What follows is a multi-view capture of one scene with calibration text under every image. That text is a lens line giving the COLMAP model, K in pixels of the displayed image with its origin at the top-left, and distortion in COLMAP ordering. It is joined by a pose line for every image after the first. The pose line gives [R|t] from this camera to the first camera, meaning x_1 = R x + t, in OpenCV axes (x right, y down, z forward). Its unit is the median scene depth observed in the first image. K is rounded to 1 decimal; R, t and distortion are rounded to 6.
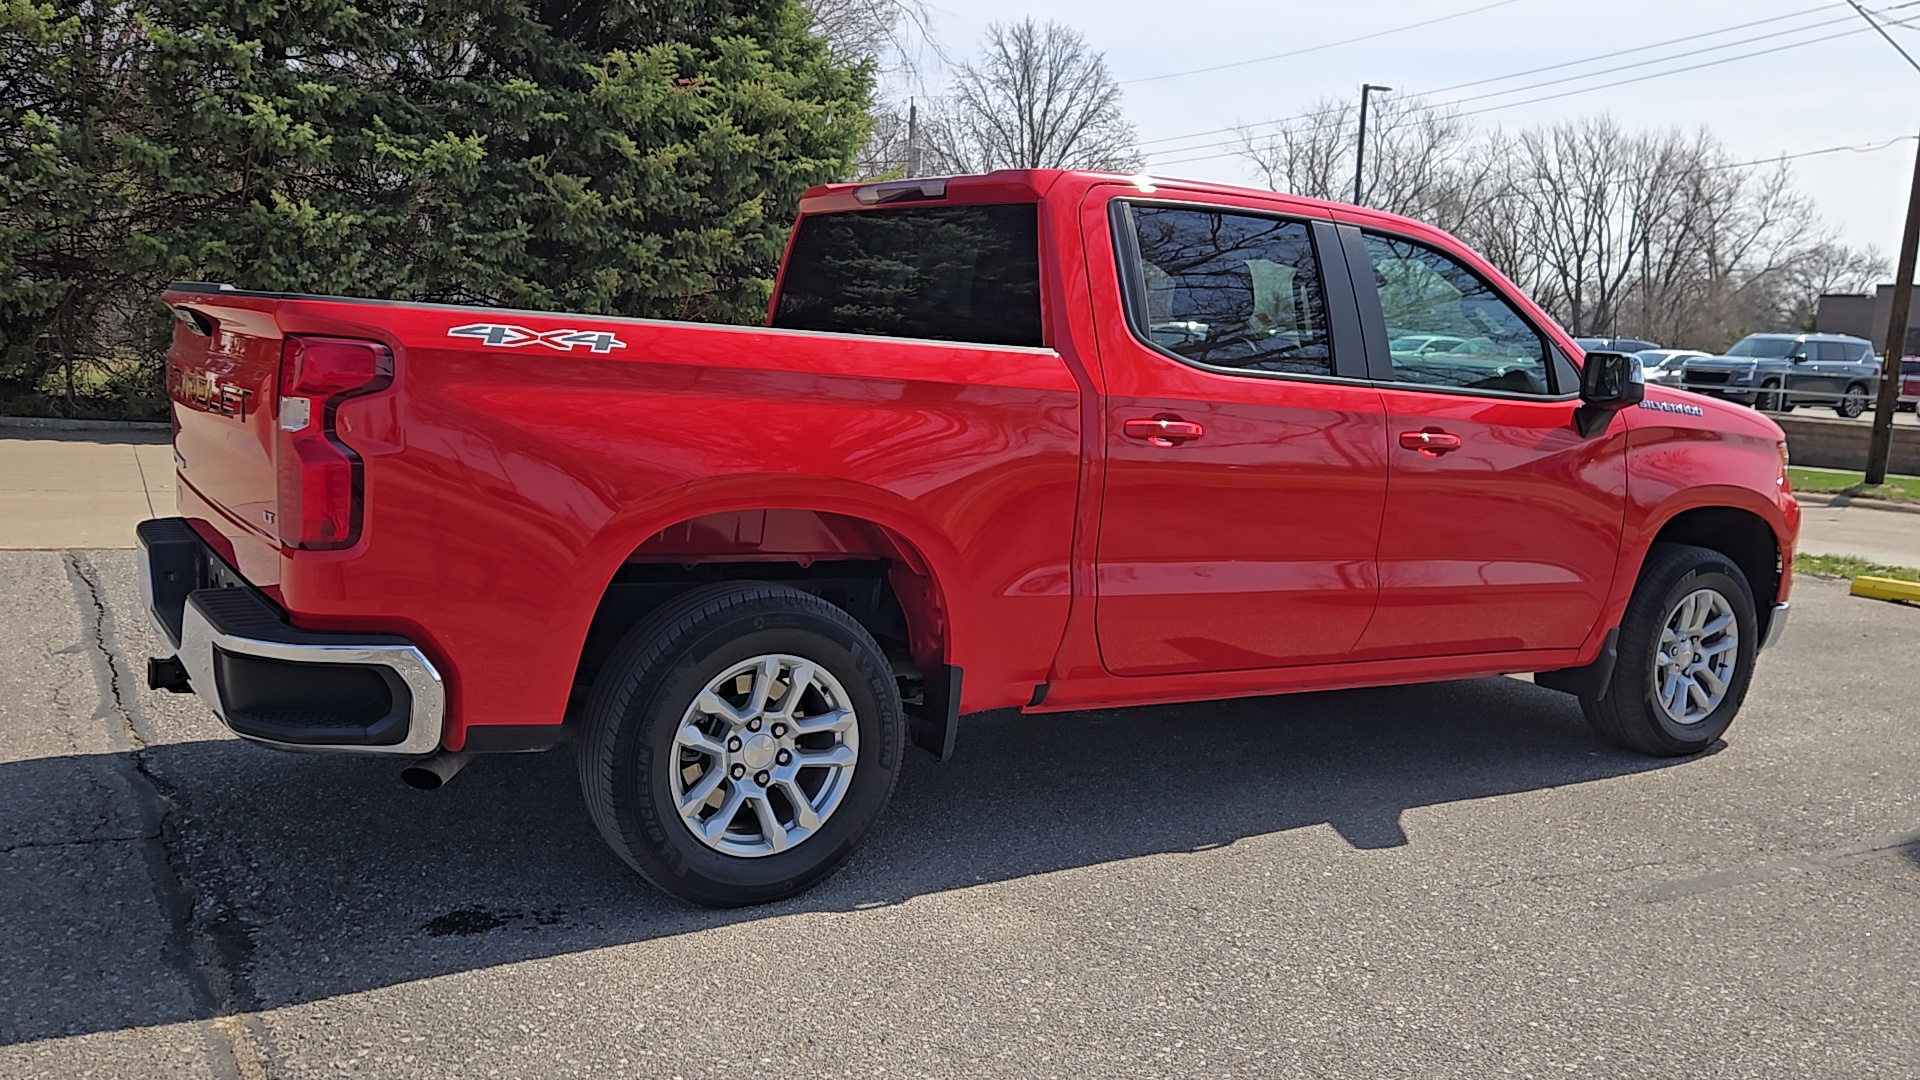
lens RADIAL K [[1603.2, 0, 949.5], [0, 1603.2, 540.7], [0, 0, 1]] dist [0.011594, -0.008123]
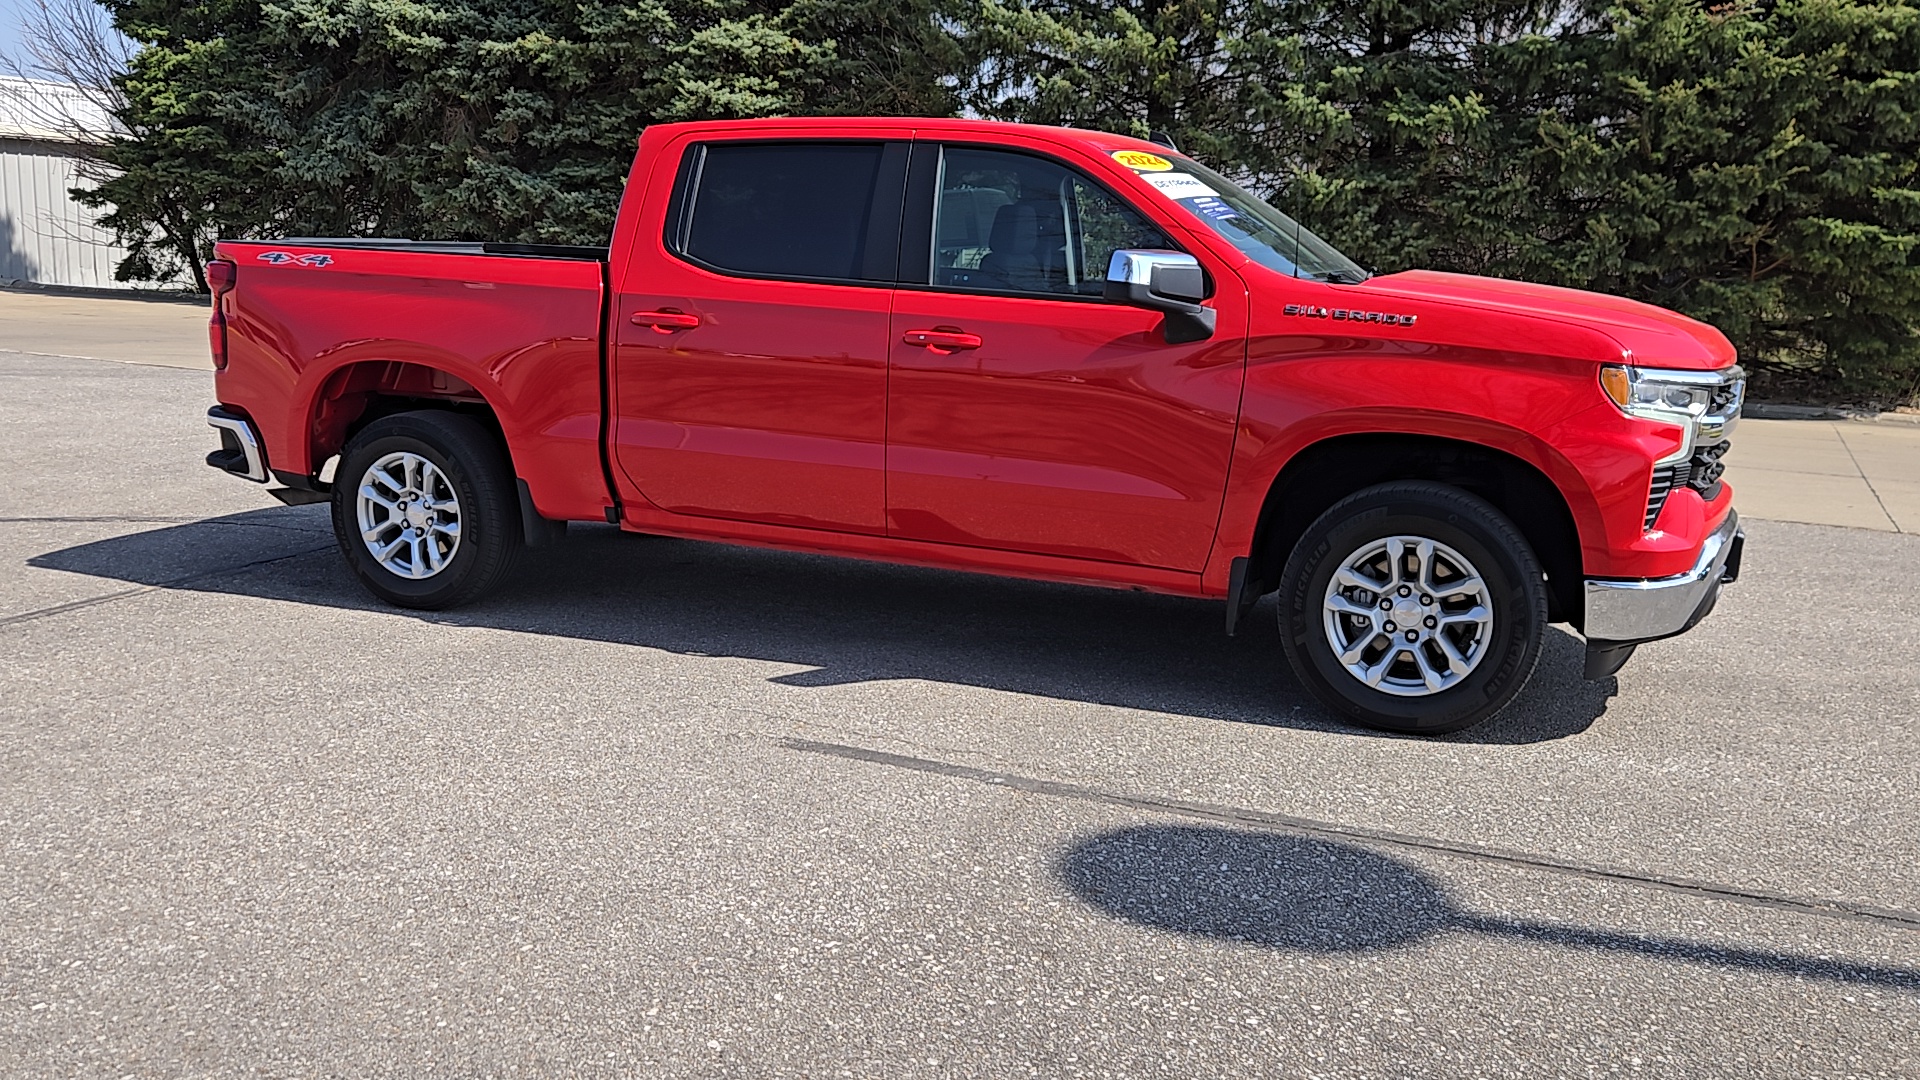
lens RADIAL K [[1603.2, 0, 944.2], [0, 1603.2, 543.9], [0, 0, 1]] dist [0.011594, -0.008123]
pose [[0.584216, 0.109461, -0.804183, 0.382570], [-0.095633, 0.993245, 0.065720, 0.000980], [0.805944, 0.038511, 0.590738, 0.120771]]
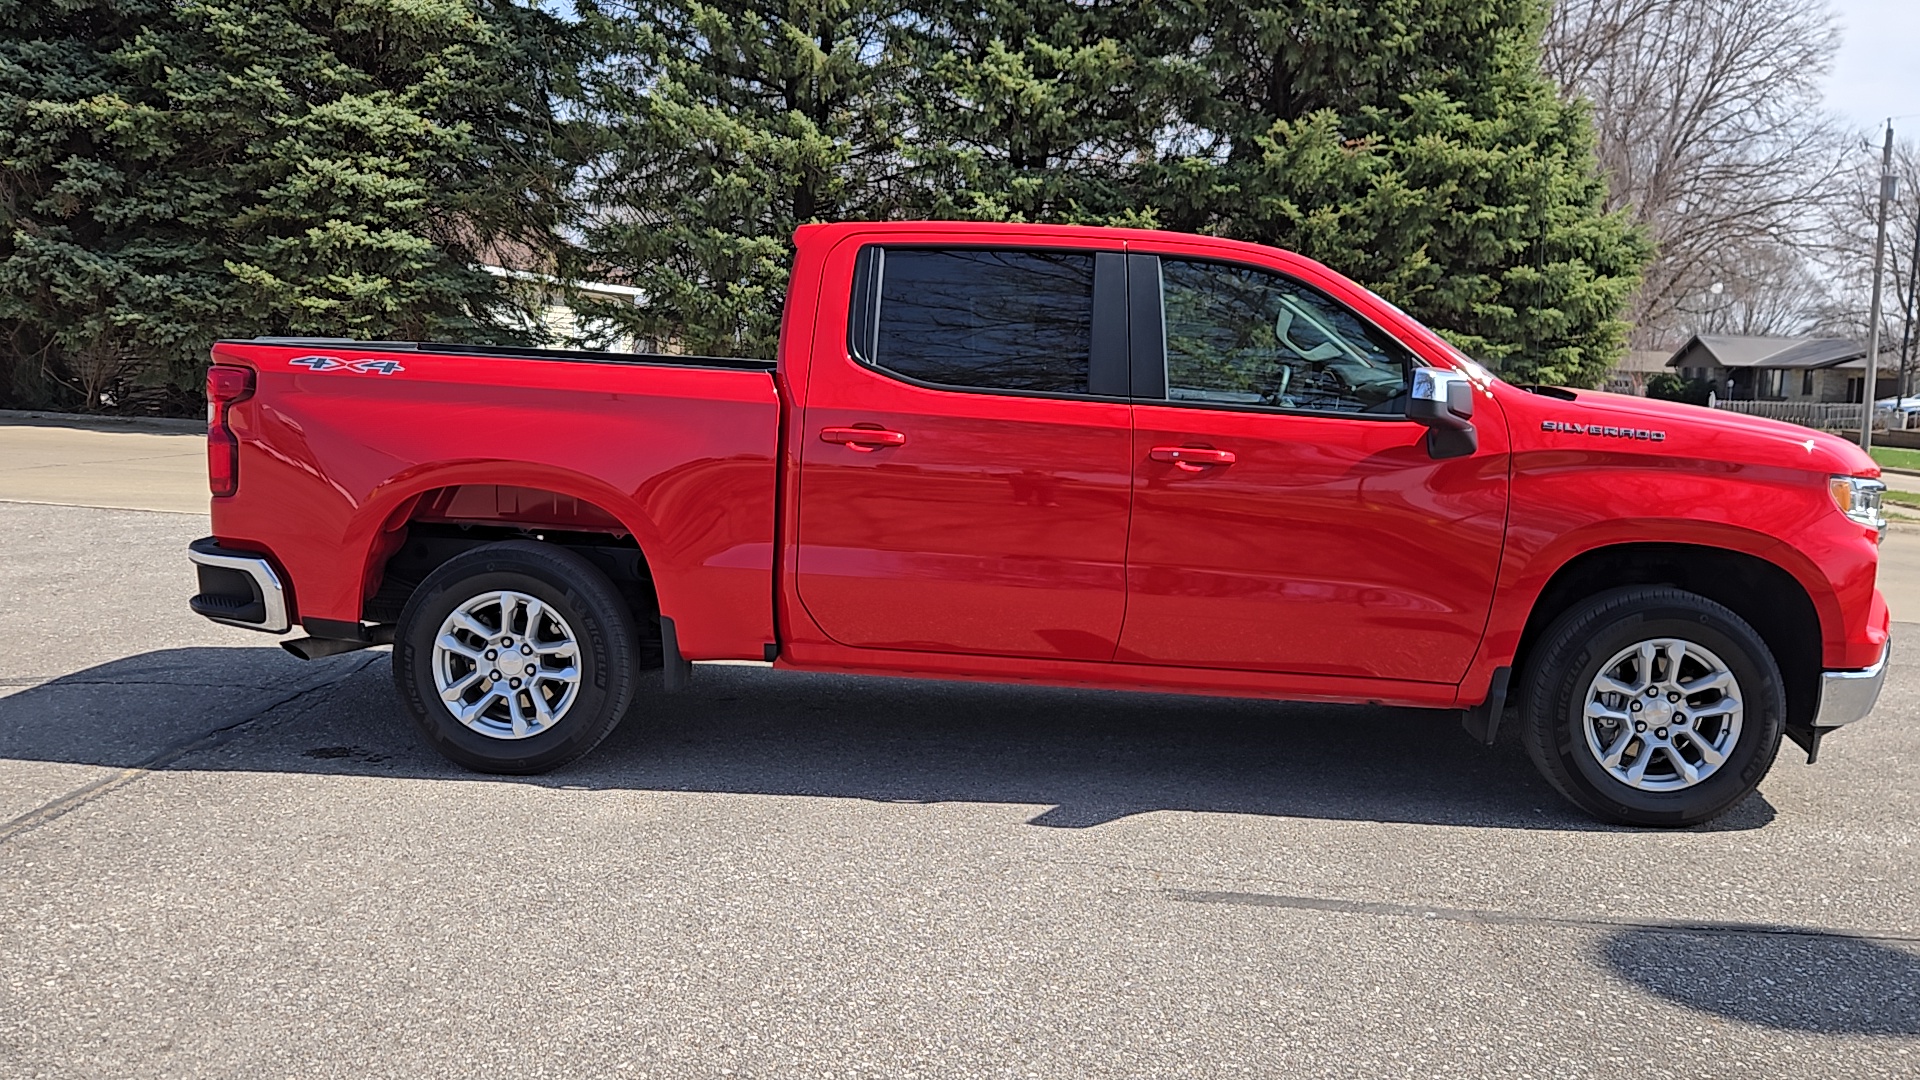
lens RADIAL K [[1603.2, 0, 955.5], [0, 1603.2, 539.2], [0, 0, 1]] dist [0.011594, -0.008123]
pose [[0.818938, 0.041396, -0.572387, 0.249891], [-0.064733, 0.997693, -0.020462, 0.007405], [0.570219, 0.053810, 0.819728, 0.020671]]
